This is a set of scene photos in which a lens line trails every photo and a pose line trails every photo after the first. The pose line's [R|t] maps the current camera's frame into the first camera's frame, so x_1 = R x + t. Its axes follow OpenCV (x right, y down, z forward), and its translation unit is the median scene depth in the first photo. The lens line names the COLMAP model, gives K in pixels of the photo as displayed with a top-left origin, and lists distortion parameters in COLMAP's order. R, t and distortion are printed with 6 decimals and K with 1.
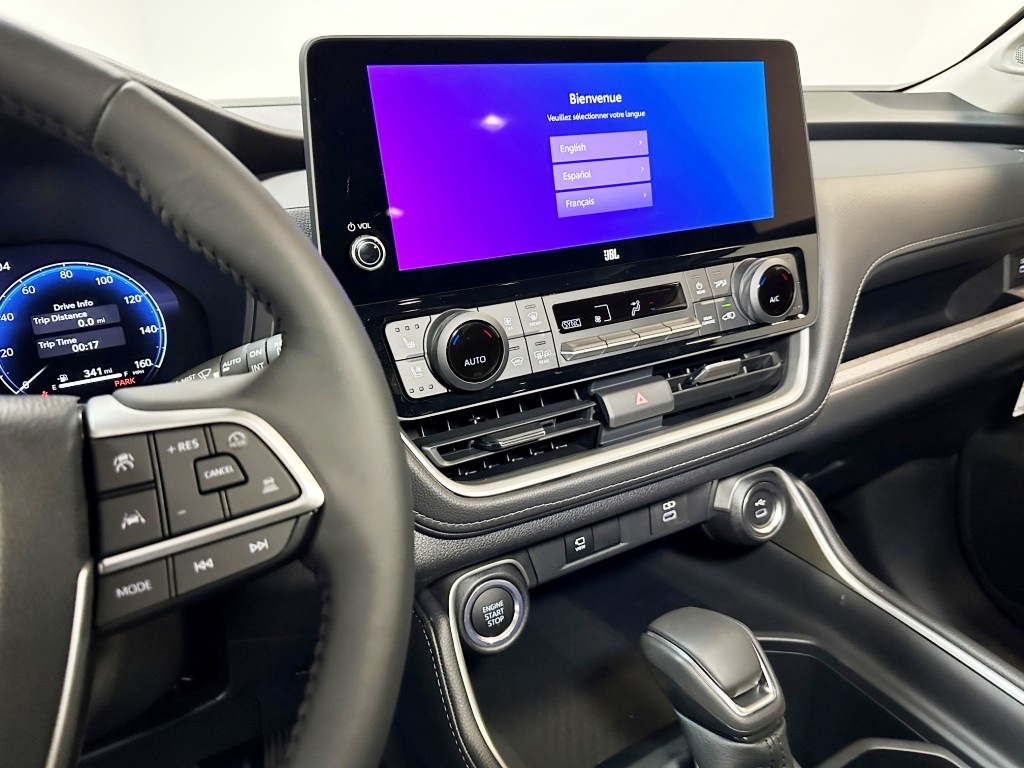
lens RADIAL K [[720.3, 0, 512.0], [0, 720.3, 384.0], [0, 0, 1]] dist [0.069823, -0.130661]
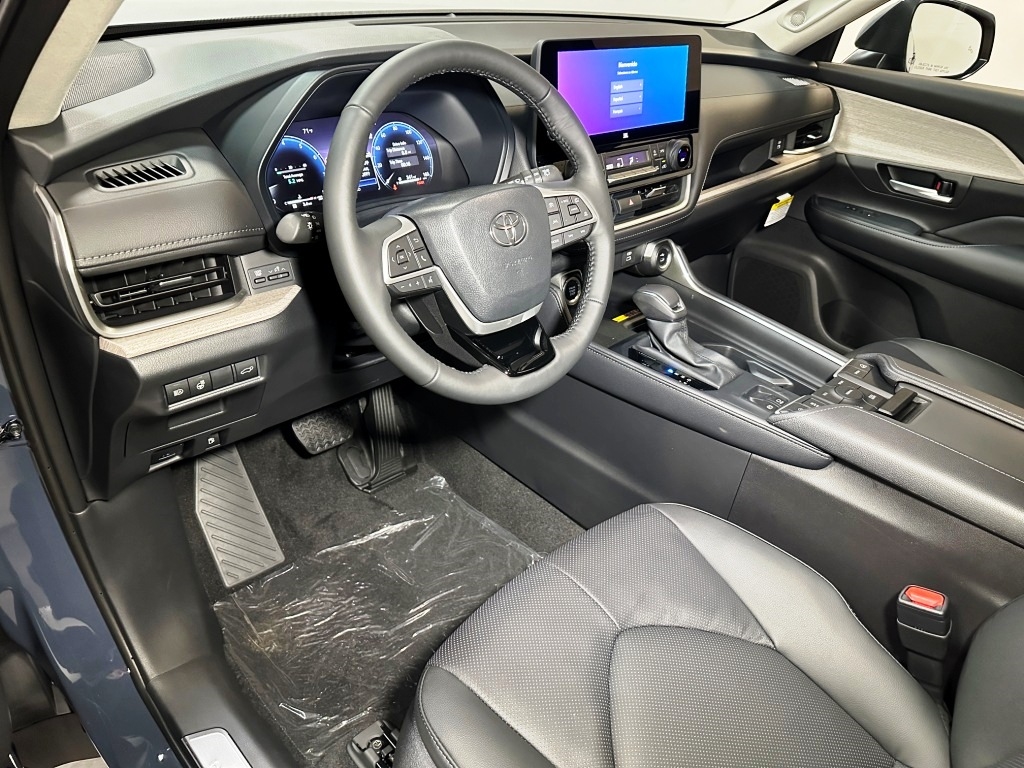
lens RADIAL K [[700.8, 0, 512.0], [0, 700.8, 384.0], [0, 0, 1]] dist [0.125977, -0.245098]
pose [[0.960189, -0.025188, 0.278214, -0.897745], [-0.039131, 0.973980, 0.223229, 0.104202], [-0.276597, -0.225229, 0.934219, -1.243382]]
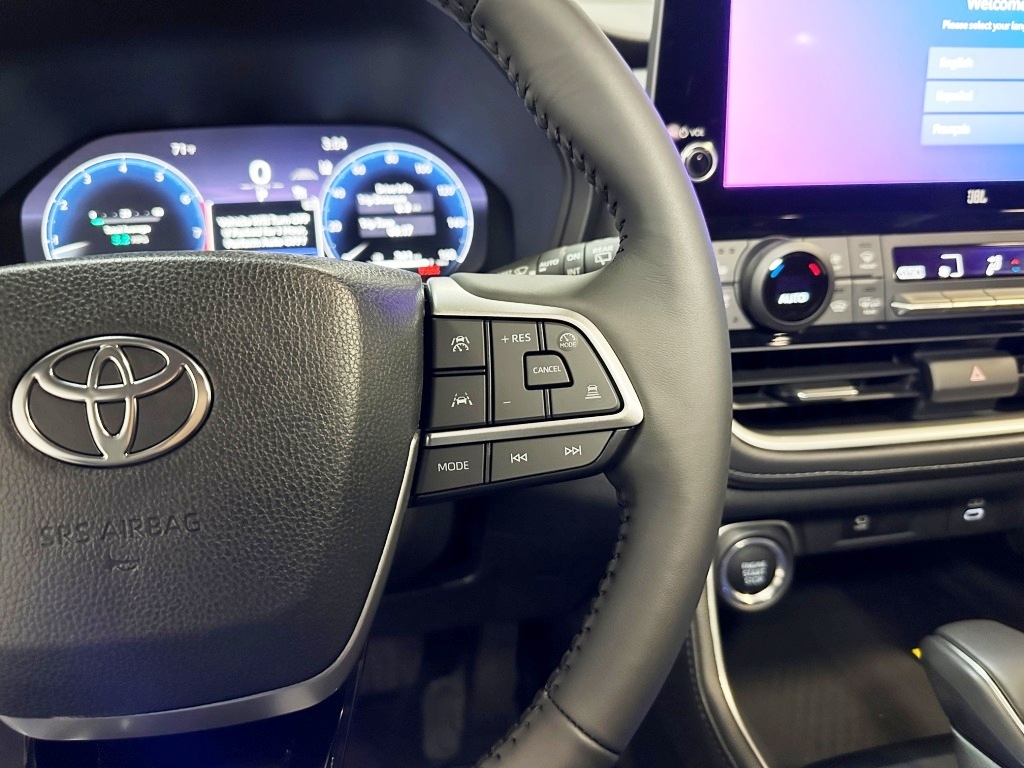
lens RADIAL K [[736.0, 0, 517.2], [0, 736.0, 401.1], [0, 0, 1]] dist [0.066303, -0.139010]
pose [[0.940314, 0.187700, -0.283862, -0.080248], [-0.154111, 0.978571, 0.136562, 0.017456], [0.303412, -0.084665, 0.949091, 0.018819]]
